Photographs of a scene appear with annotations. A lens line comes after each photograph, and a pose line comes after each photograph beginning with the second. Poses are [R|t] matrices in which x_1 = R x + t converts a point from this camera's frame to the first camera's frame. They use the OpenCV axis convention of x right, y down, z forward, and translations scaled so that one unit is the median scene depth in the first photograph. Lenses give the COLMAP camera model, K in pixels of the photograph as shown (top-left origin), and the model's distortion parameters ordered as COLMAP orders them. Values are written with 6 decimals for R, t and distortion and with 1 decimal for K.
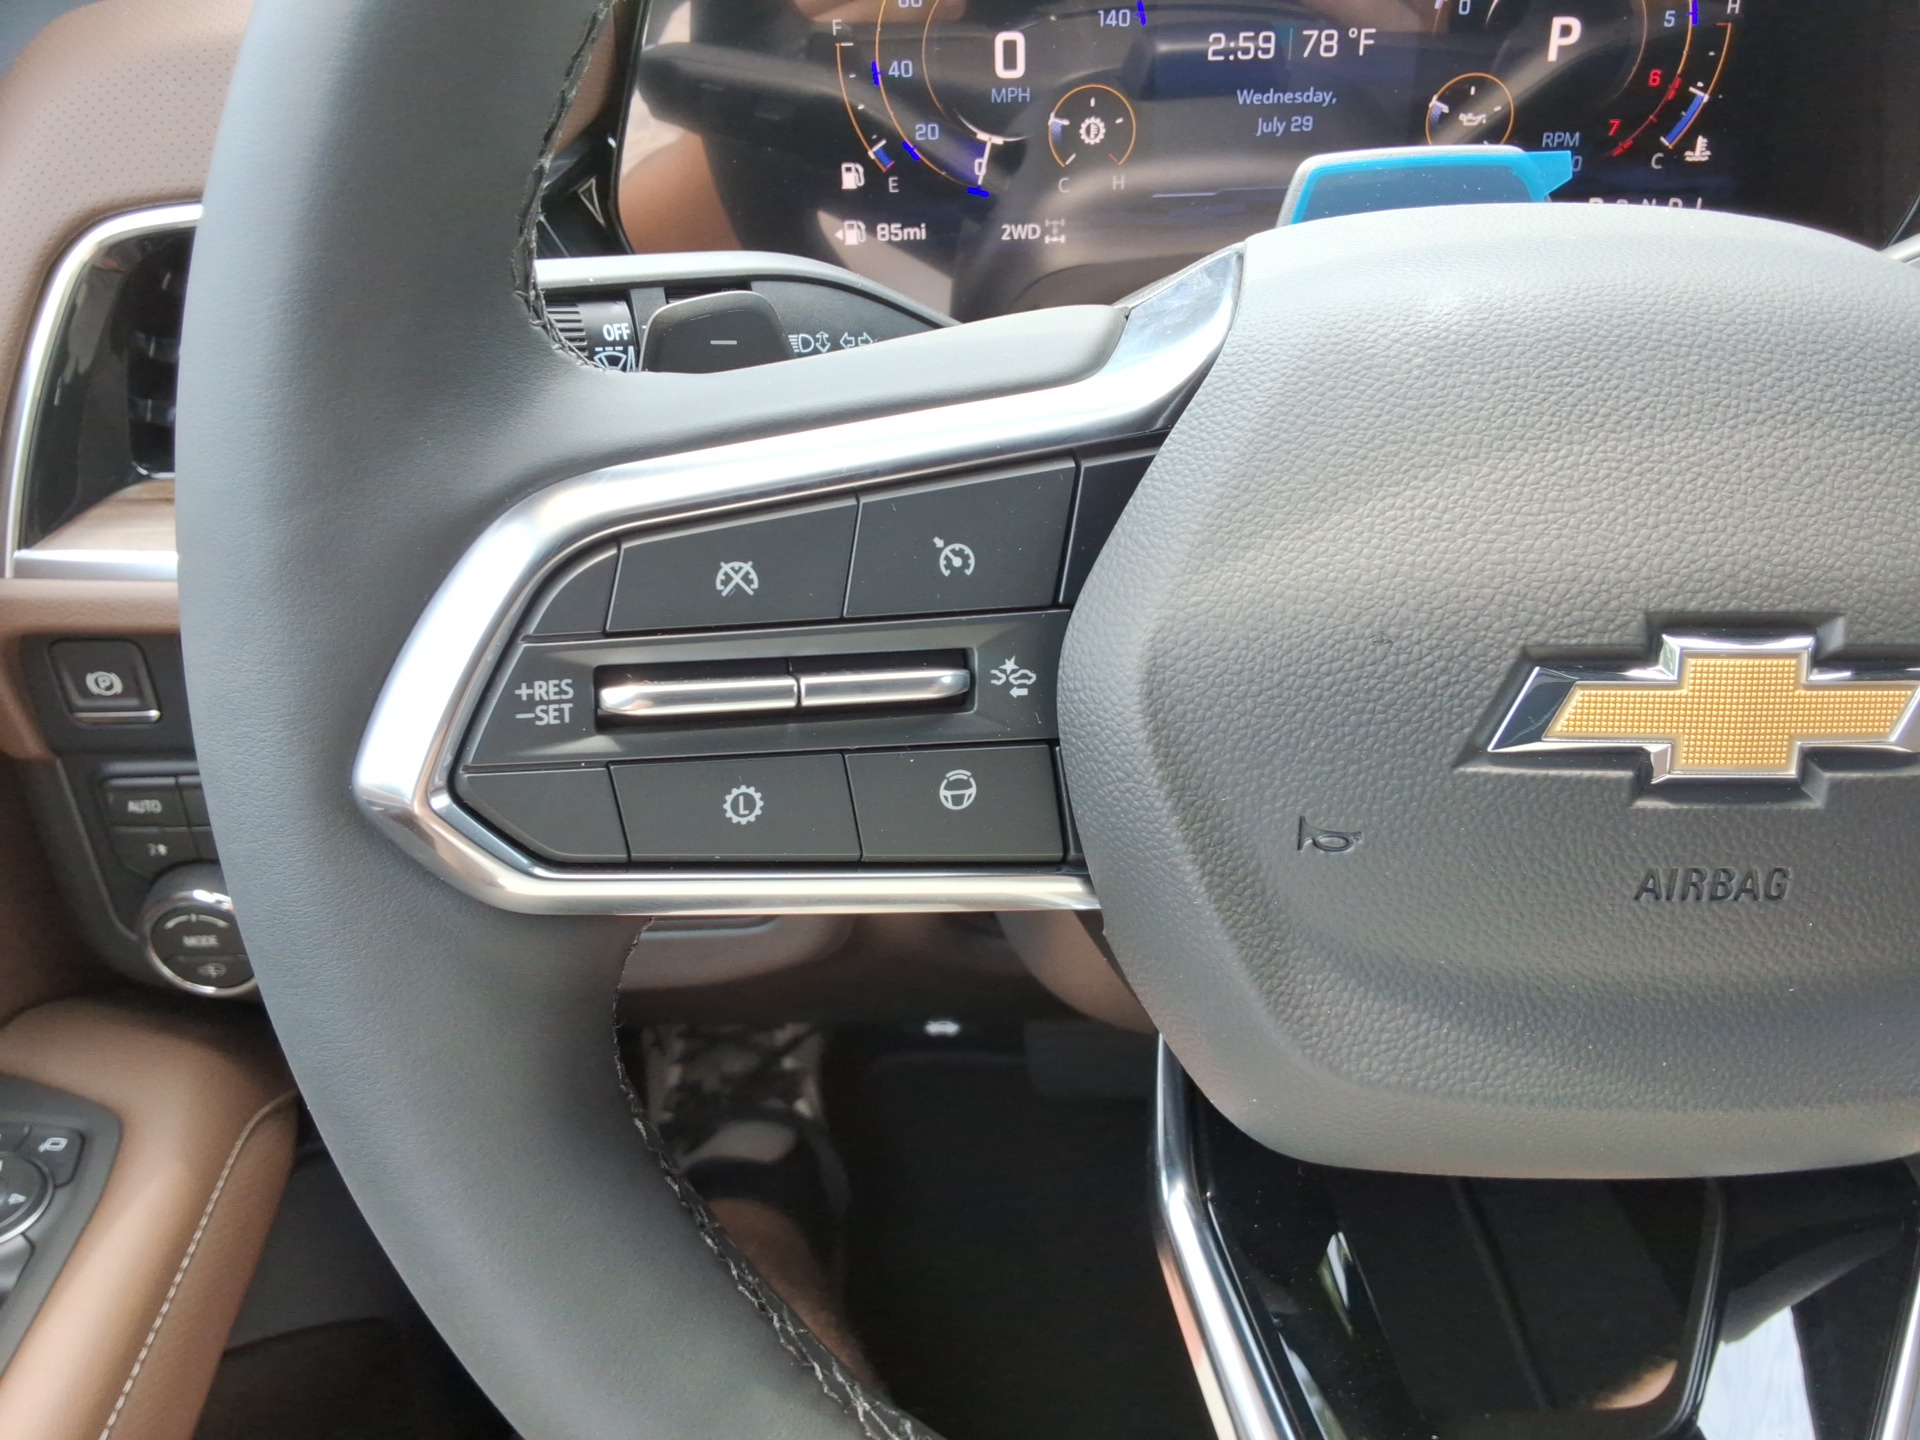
lens RADIAL K [[1580.9, 0, 968.4], [0, 1580.9, 706.2], [0, 0, 1]] dist [0.115295, -0.213899]
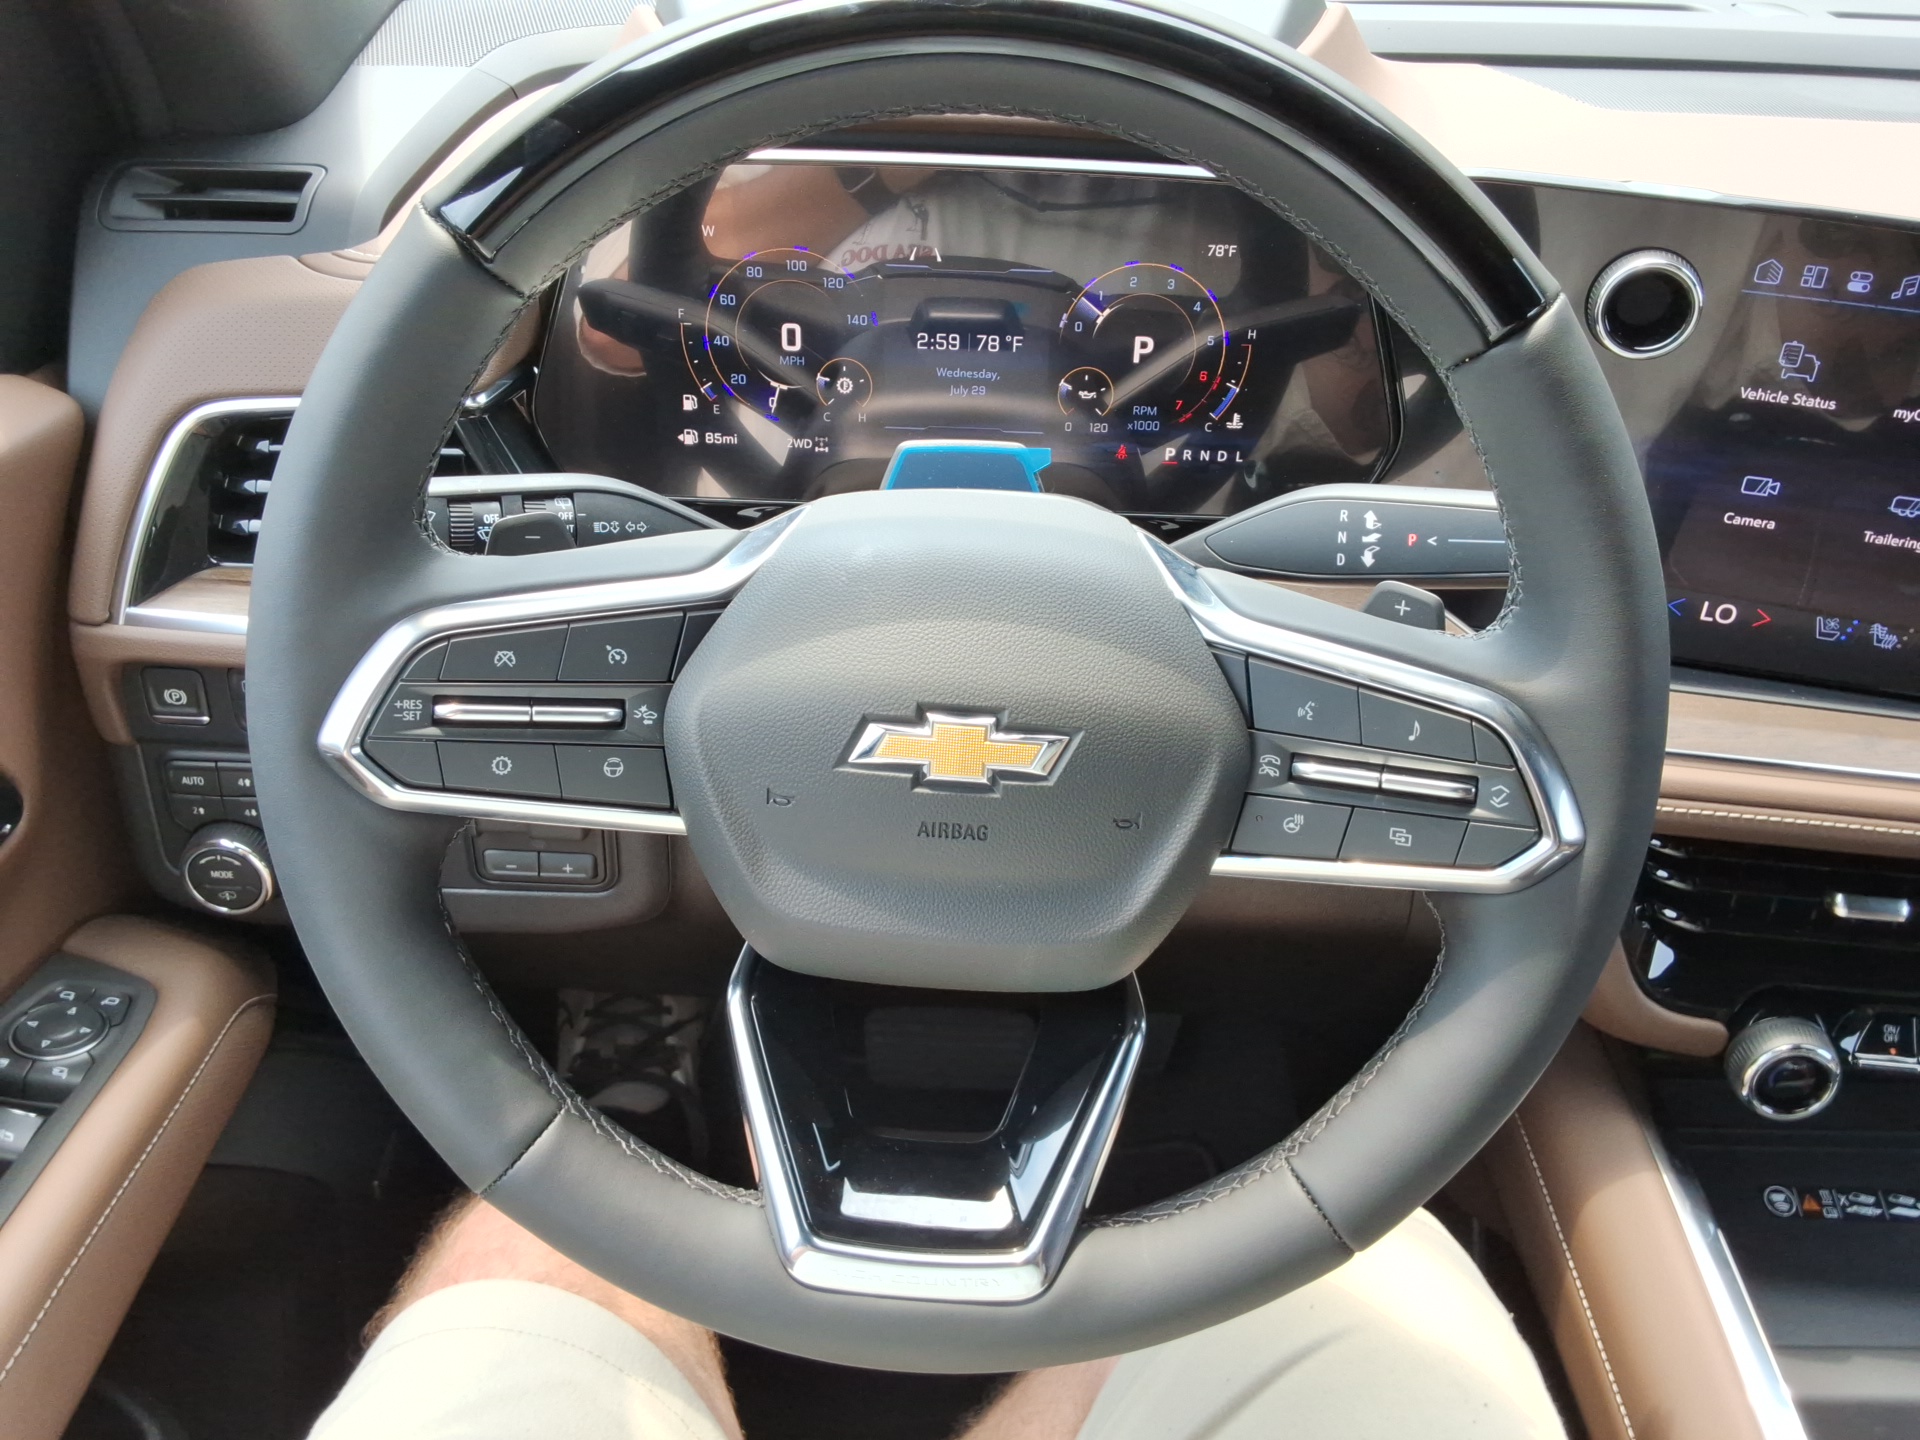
lens RADIAL K [[1580.3, 0, 978.2], [0, 1580.3, 695.7], [0, 0, 1]] dist [0.120415, -0.219995]
pose [[0.997896, 0.064680, -0.004446, 0.240306], [-0.064829, 0.996191, -0.058315, 0.025474], [0.000657, 0.058481, 0.998288, -0.547713]]
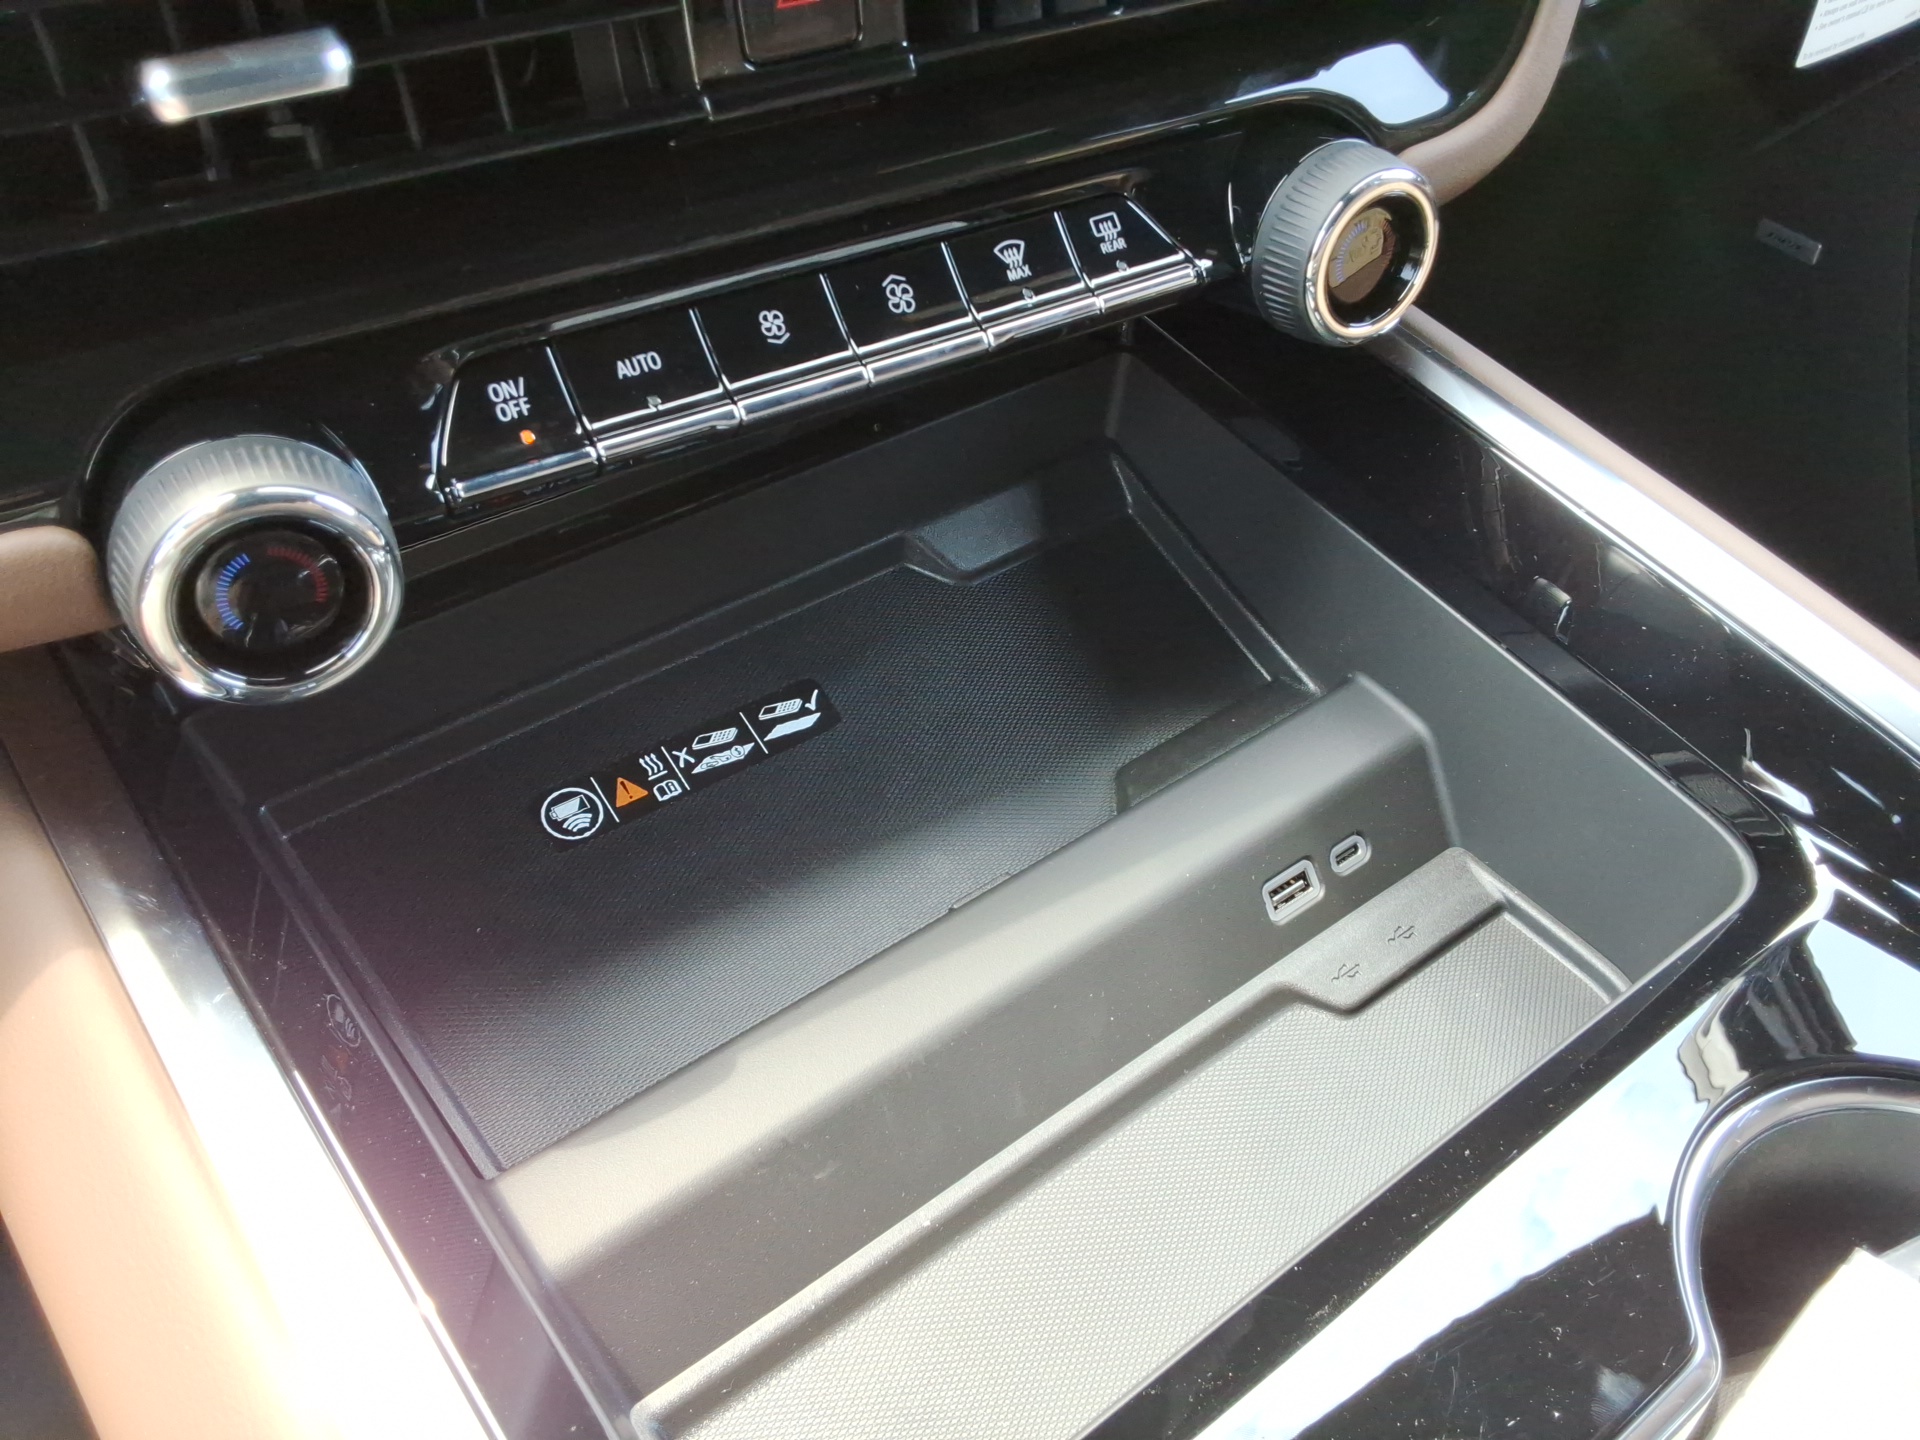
lens RADIAL K [[1550.1, 0, 978.2], [0, 1550.1, 715.2], [0, 0, 1]] dist [0.105818, -0.168456]
pose [[0.816346, -0.373689, 0.440381, 0.975386], [0.309241, 0.926782, 0.213181, 0.251559], [-0.487801, -0.037845, 0.872134, 0.370312]]
